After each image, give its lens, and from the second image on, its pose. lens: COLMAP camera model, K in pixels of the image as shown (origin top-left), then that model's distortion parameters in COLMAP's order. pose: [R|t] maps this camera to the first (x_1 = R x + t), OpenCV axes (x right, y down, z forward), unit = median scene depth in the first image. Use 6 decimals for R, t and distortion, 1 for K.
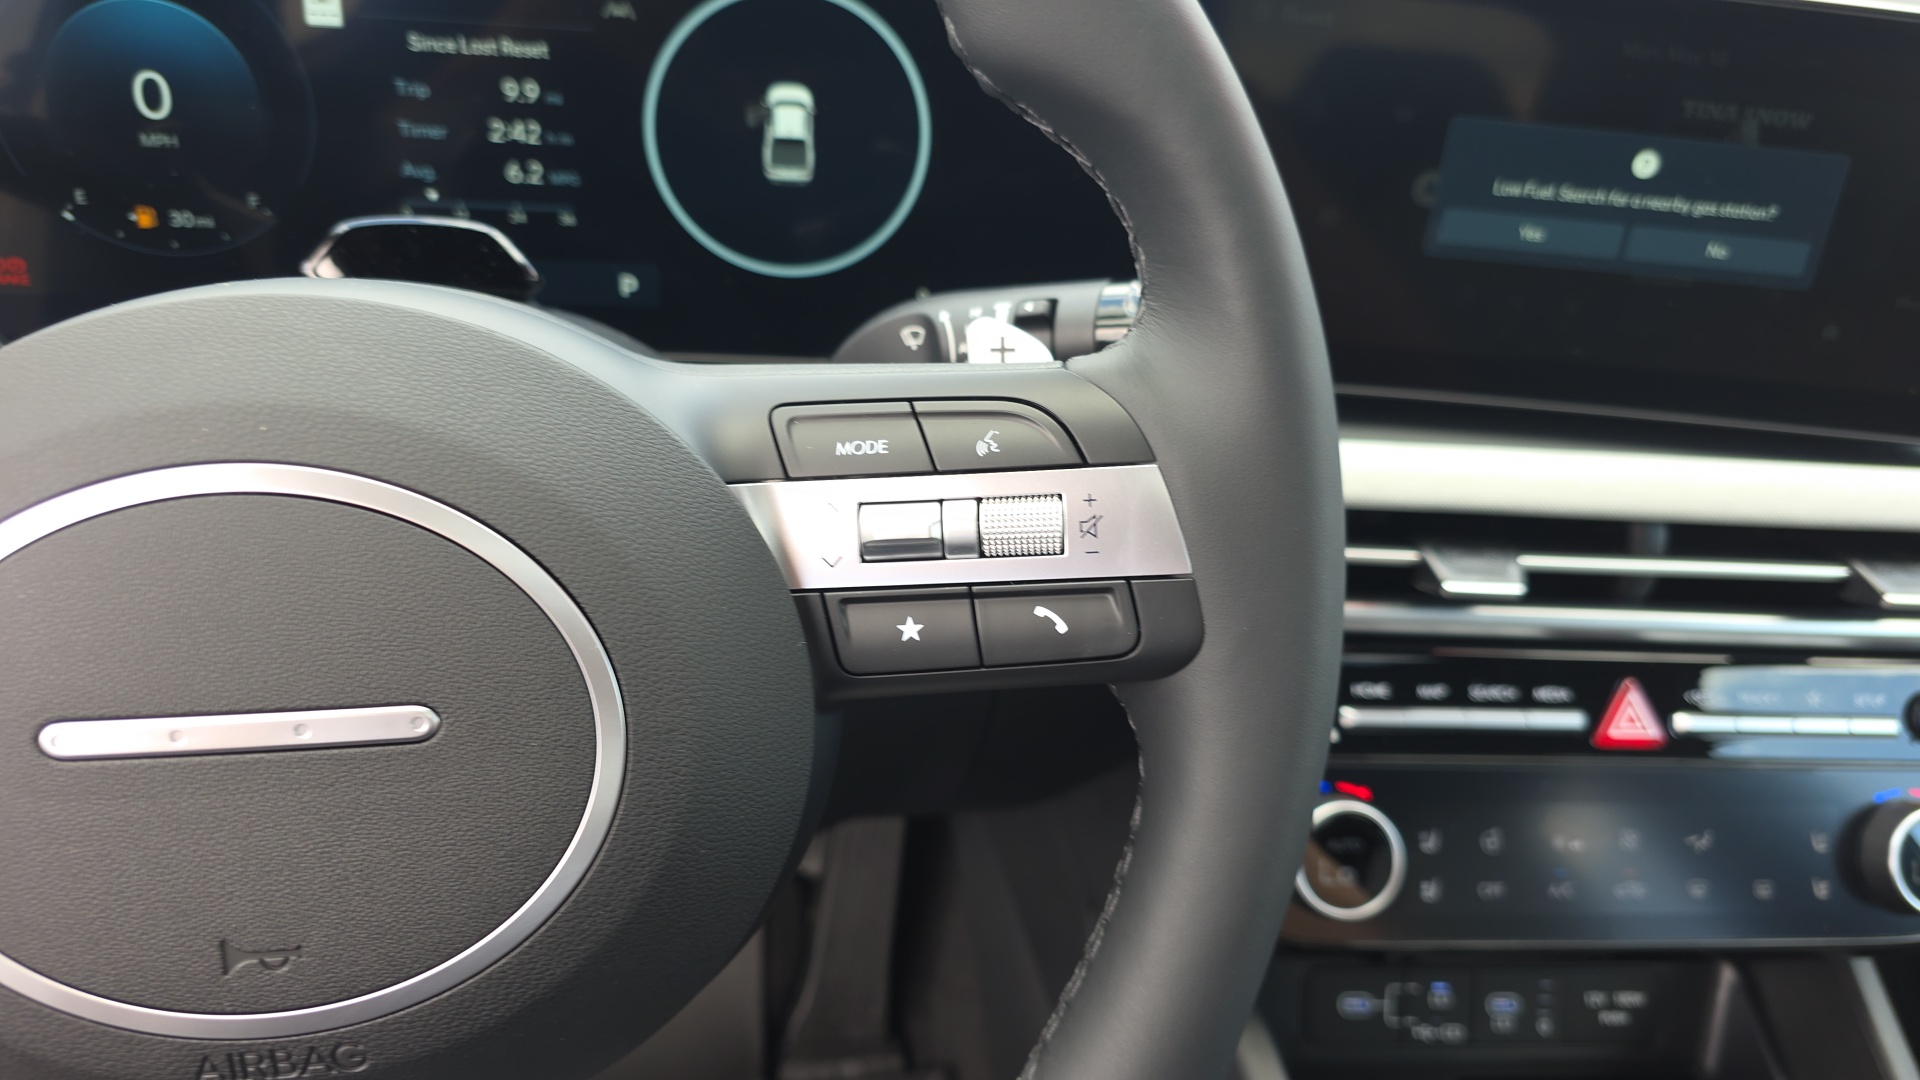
lens RADIAL K [[1361.2, 0, 957.3], [0, 1361.2, 550.6], [0, 0, 1]] dist [0.008473, -0.030593]
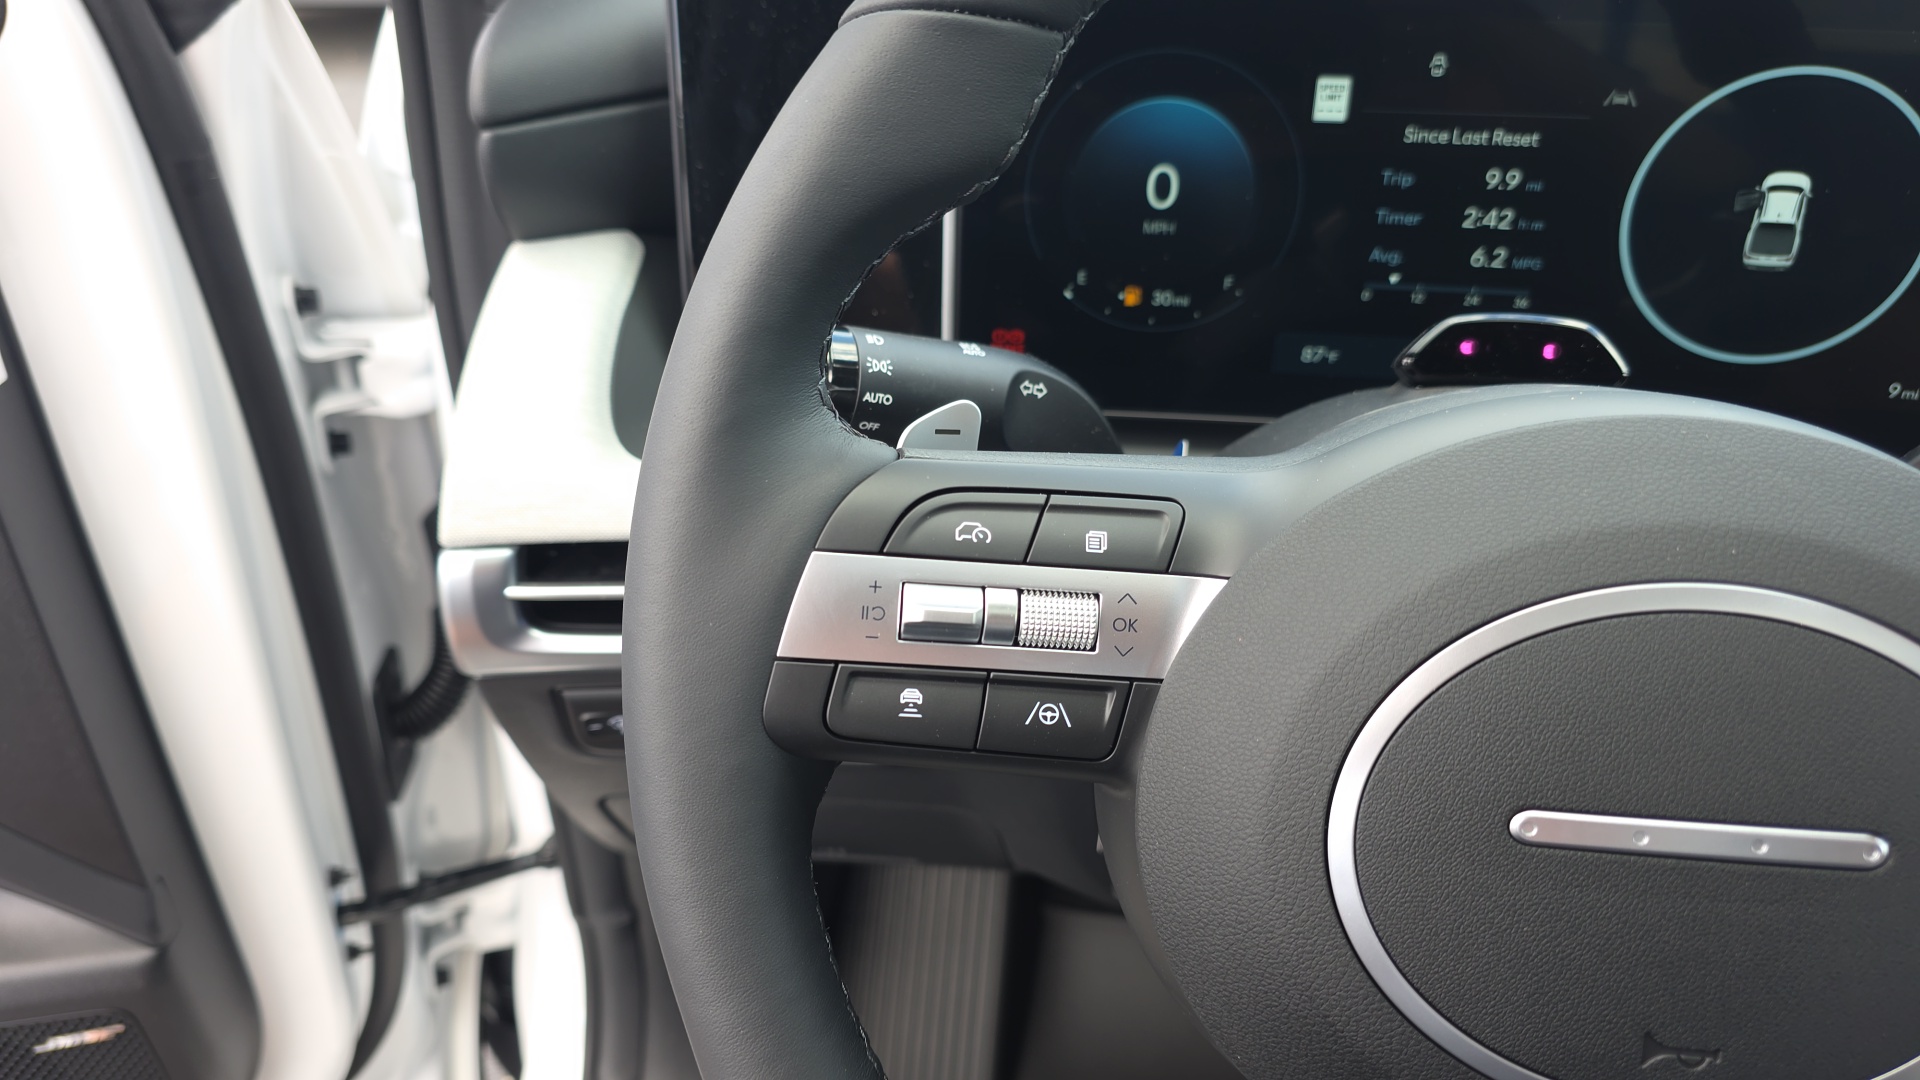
lens RADIAL K [[1347.7, 0, 951.4], [0, 1347.7, 560.1], [0, 0, 1]] dist [0.031943, -0.062981]
pose [[0.947974, 0.077153, -0.308856, -0.376855], [-0.082063, 0.996623, -0.002917, -0.015334], [0.307588, 0.028111, 0.951104, -0.086035]]
